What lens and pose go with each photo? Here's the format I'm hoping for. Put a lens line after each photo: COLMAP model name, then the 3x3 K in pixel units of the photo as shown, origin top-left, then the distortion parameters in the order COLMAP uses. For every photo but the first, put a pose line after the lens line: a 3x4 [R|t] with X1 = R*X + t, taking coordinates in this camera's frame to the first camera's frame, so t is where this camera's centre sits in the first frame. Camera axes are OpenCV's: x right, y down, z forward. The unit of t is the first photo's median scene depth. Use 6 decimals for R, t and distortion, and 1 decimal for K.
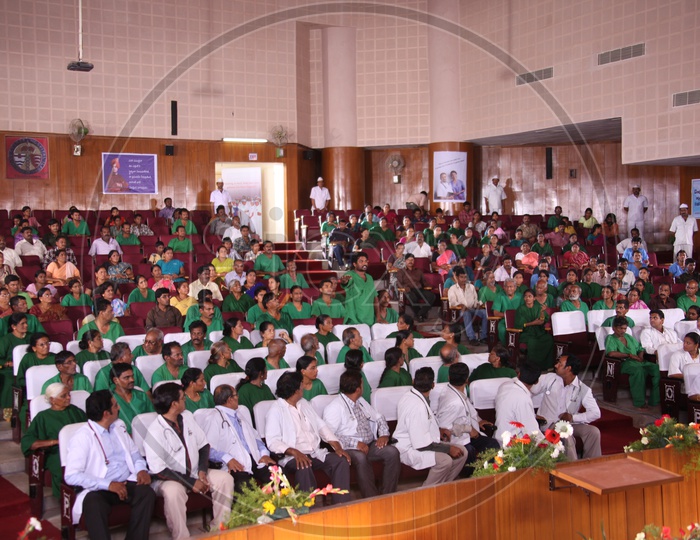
lens RADIAL K [[967.4, 0, 345.1], [0, 967.4, 272.6], [0, 0, 1]] dist [0.070591, 0.000000]
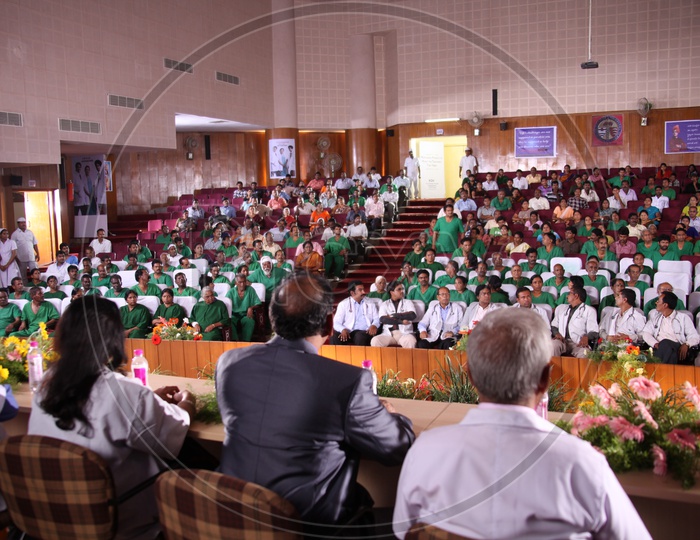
lens RADIAL K [[741.3, 0, 333.7], [0, 741.3, 274.5], [0, 0, 1]] dist [-0.088216, 0.000000]
pose [[0.586067, 0.079703, -0.806333, 0.279010], [-0.014881, 0.996041, 0.087639, 0.000498], [0.810126, -0.039363, 0.584933, 0.074487]]
